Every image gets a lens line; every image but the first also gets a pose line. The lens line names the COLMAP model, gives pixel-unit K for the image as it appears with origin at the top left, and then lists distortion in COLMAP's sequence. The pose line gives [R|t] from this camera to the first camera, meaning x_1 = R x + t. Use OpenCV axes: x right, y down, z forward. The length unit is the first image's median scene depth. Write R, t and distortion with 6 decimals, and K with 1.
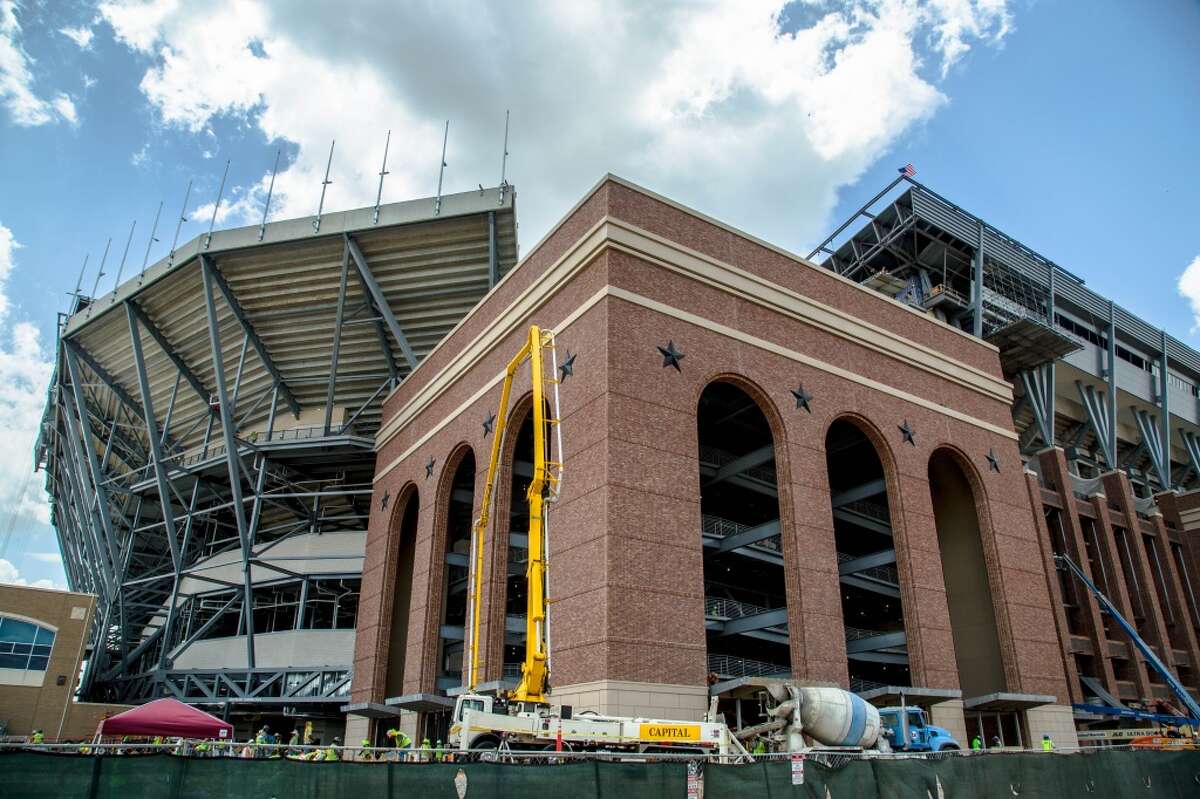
lens RADIAL K [[809.9, 0, 600.0], [0, 809.9, 399.5], [0, 0, 1]] dist [-0.112081, 0.062798]
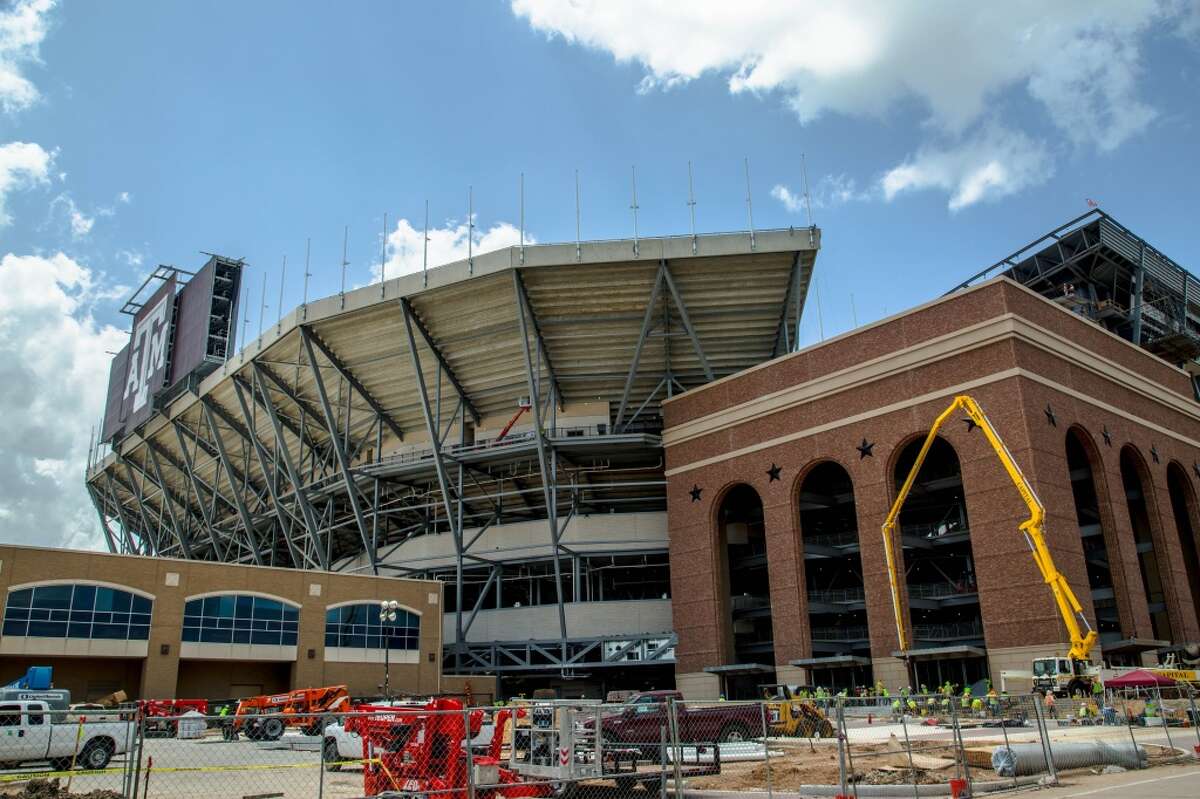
lens RADIAL K [[949.9, 0, 600.0], [0, 949.9, 399.5], [0, 0, 1]] dist [-0.107747, 0.102800]
pose [[0.993019, 0.006990, 0.117751, -0.486661], [-0.019740, 0.994012, 0.107469, -0.133428], [-0.116295, -0.109043, 0.987211, -0.282077]]
